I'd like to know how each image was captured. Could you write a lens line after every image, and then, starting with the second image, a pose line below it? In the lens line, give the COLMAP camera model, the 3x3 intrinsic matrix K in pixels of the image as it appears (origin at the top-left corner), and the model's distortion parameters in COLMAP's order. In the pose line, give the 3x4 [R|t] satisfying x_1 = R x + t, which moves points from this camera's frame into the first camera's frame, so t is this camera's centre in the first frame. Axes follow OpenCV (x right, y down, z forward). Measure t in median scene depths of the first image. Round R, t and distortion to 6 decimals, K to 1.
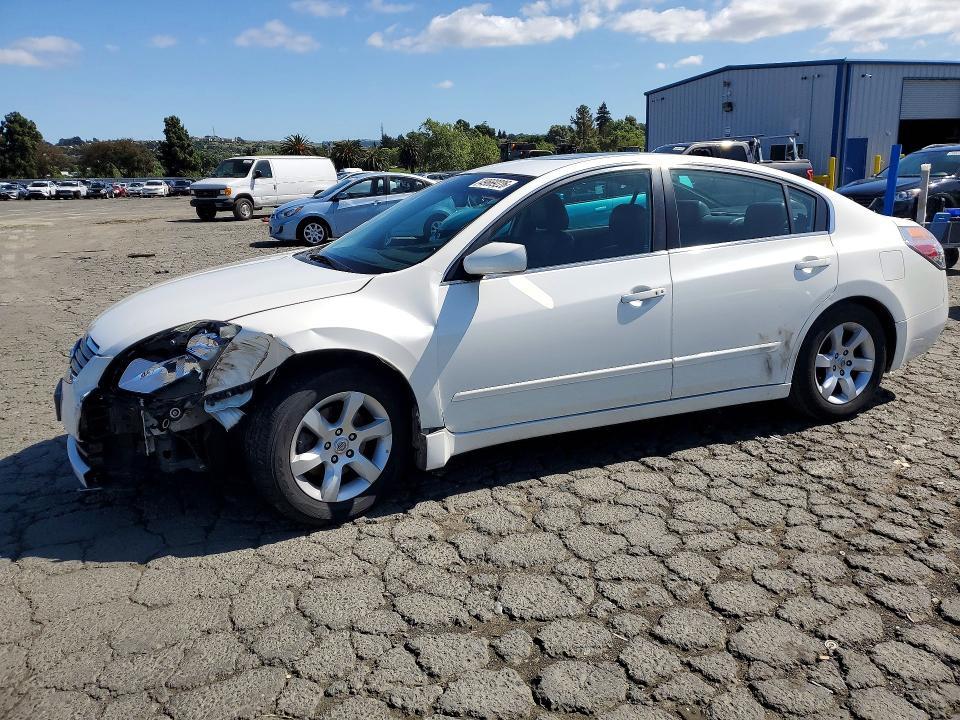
lens RADIAL K [[762.4, 0, 481.9], [0, 762.4, 357.0], [0, 0, 1]] dist [0.016241, 0.005870]
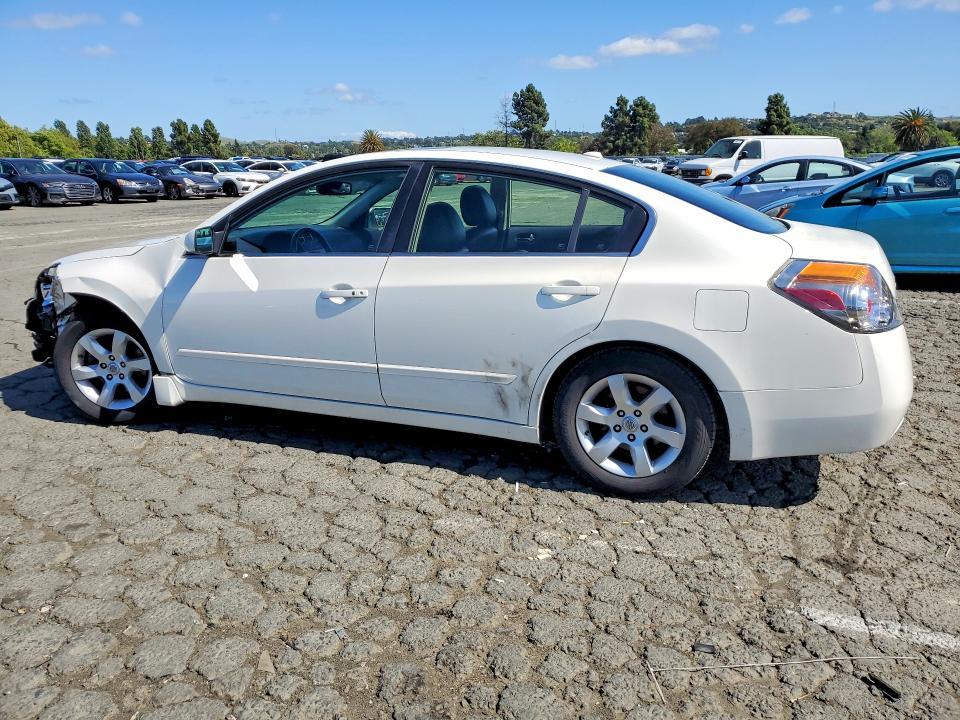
lens RADIAL K [[762.4, 0, 486.2], [0, 762.4, 364.7], [0, 0, 1]] dist [0.016241, 0.005870]
pose [[0.718006, 0.199809, -0.666741, 0.904017], [-0.174846, 0.978972, 0.105089, -0.111570], [0.673718, 0.041122, 0.737844, 0.344448]]
